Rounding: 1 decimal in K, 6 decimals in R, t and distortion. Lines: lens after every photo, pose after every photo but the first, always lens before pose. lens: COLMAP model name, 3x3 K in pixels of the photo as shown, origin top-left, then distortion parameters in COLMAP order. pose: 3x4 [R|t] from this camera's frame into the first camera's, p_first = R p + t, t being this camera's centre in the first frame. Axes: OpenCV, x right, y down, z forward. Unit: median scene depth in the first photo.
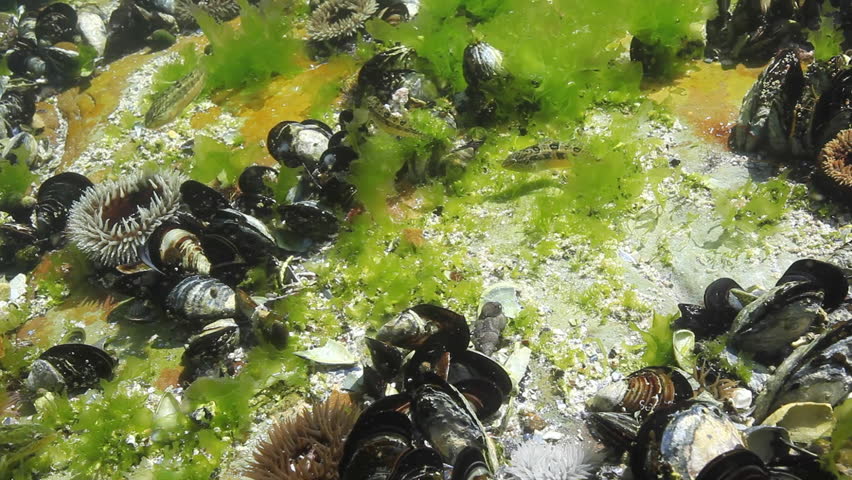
lens RADIAL K [[815.4, 0, 416.3], [0, 815.4, 240.2], [0, 0, 1]] dist [-0.060657, 0.155324]
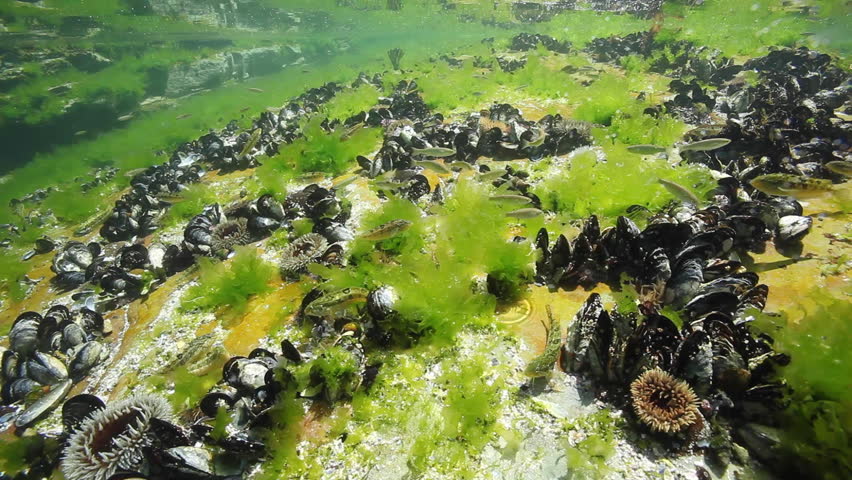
lens RADIAL K [[393.8, 0, 415.9], [0, 393.8, 238.0], [0, 0, 1]] dist [-0.109765, 0.030211]
pose [[0.997445, -0.041676, 0.058015, 0.119772], [0.050291, 0.986478, -0.155990, -0.249926], [-0.050729, 0.158509, 0.986053, 0.361071]]
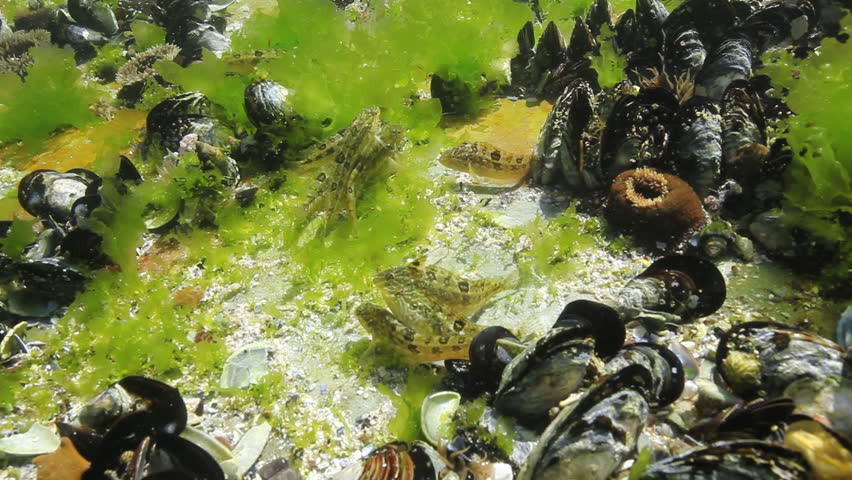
lens RADIAL K [[735.9, 0, 416.7], [0, 735.9, 242.1], [0, 0, 1]] dist [-0.034148, 0.006940]
pose [[0.993207, -0.035796, 0.110719, 0.172645], [0.043773, 0.996553, -0.070475, 0.007241], [-0.107814, 0.074843, 0.991350, 0.188576]]
